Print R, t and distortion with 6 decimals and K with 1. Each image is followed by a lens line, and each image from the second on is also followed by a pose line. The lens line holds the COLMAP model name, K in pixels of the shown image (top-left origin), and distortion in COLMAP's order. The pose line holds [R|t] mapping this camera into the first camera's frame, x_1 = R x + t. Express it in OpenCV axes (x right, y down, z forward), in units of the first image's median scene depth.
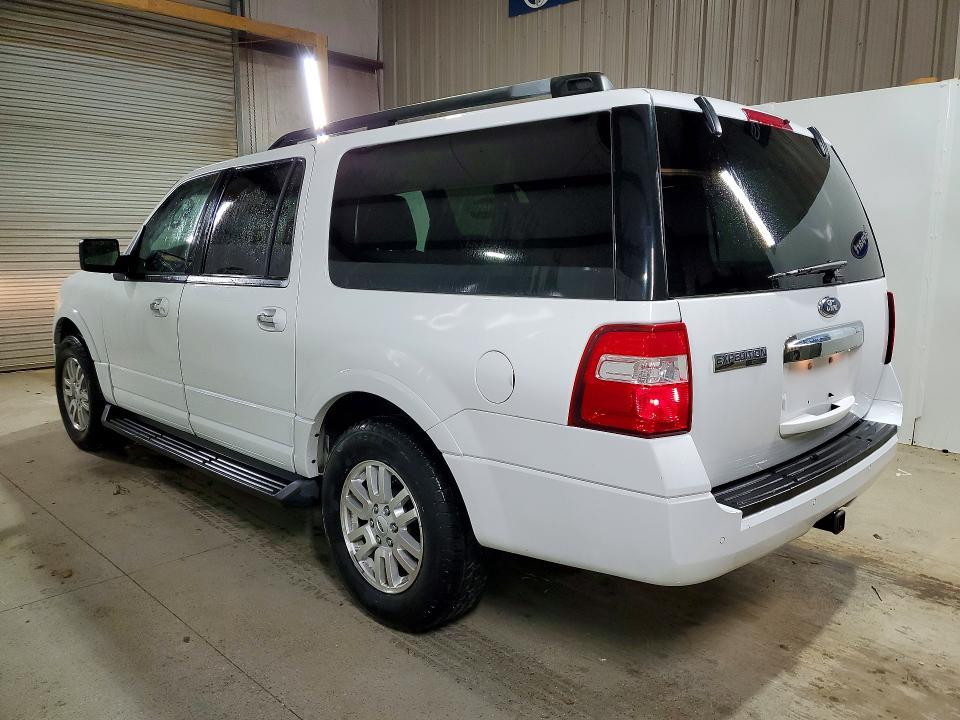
lens RADIAL K [[767.3, 0, 483.5], [0, 767.3, 362.0], [0, 0, 1]] dist [0.003155, 0.003972]
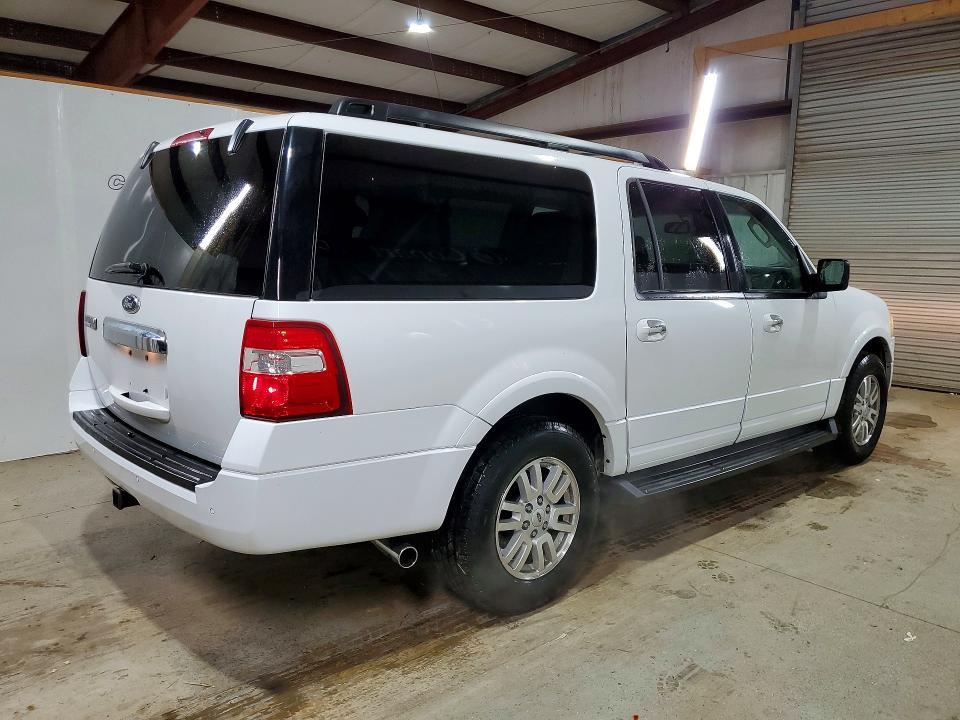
lens RADIAL K [[767.3, 0, 483.5], [0, 767.3, 362.0], [0, 0, 1]] dist [0.003155, 0.003972]
pose [[-0.056342, 0.133688, -0.989421, 1.324941], [-0.174462, 0.974430, 0.141597, -0.202988], [0.983051, 0.180594, -0.031578, 1.339219]]
